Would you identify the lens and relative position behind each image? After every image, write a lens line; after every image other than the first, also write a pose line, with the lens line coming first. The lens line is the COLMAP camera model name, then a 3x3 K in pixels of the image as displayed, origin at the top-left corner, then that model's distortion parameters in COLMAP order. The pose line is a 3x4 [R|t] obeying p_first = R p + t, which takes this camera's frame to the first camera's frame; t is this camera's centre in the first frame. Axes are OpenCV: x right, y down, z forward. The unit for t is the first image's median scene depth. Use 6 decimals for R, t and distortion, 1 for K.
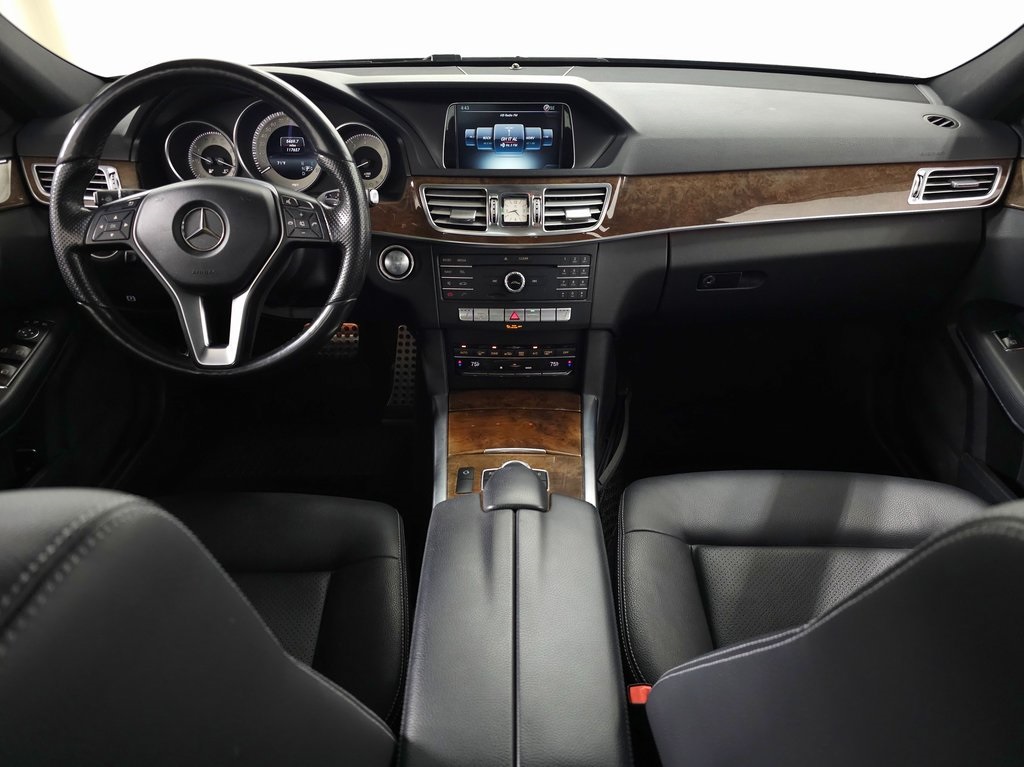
lens RADIAL K [[702.5, 0, 522.0], [0, 702.5, 397.0], [0, 0, 1]] dist [0.035243, -0.040194]
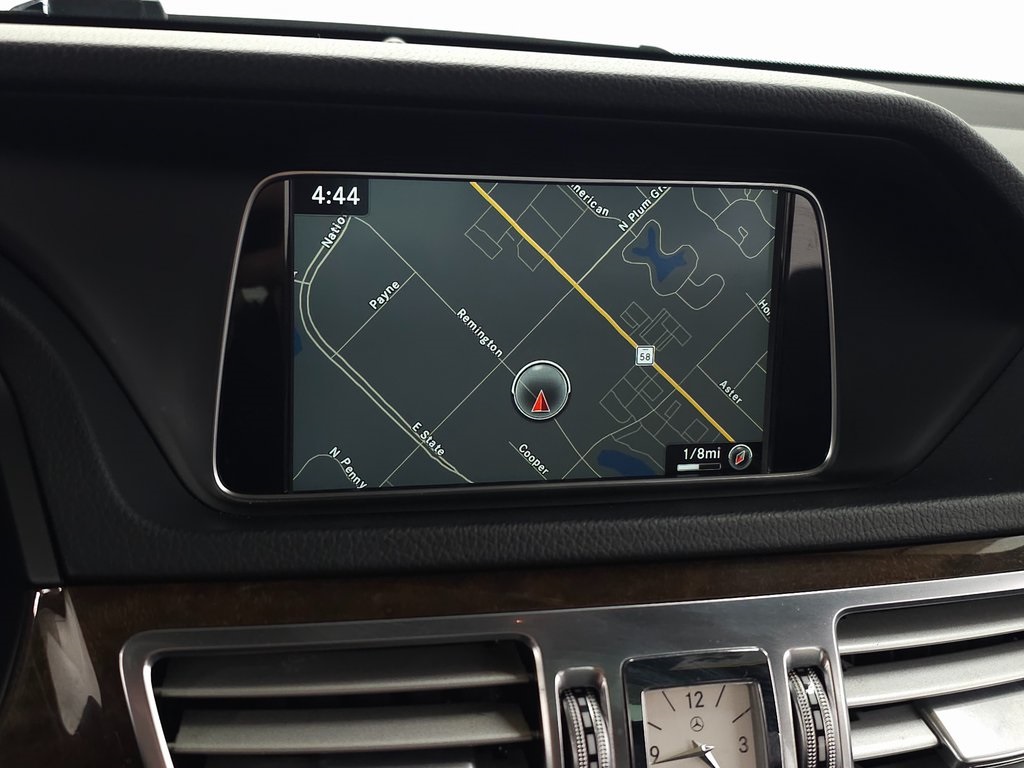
lens RADIAL K [[1367.8, 0, 516.6], [0, 1367.8, 379.7], [0, 0, 1]] dist [0.042608, 0.000000]
pose [[0.955263, -0.022054, 0.294935, -0.146298], [0.094022, 0.968129, -0.232134, -0.269315], [-0.280416, 0.249480, 0.926891, 0.653242]]
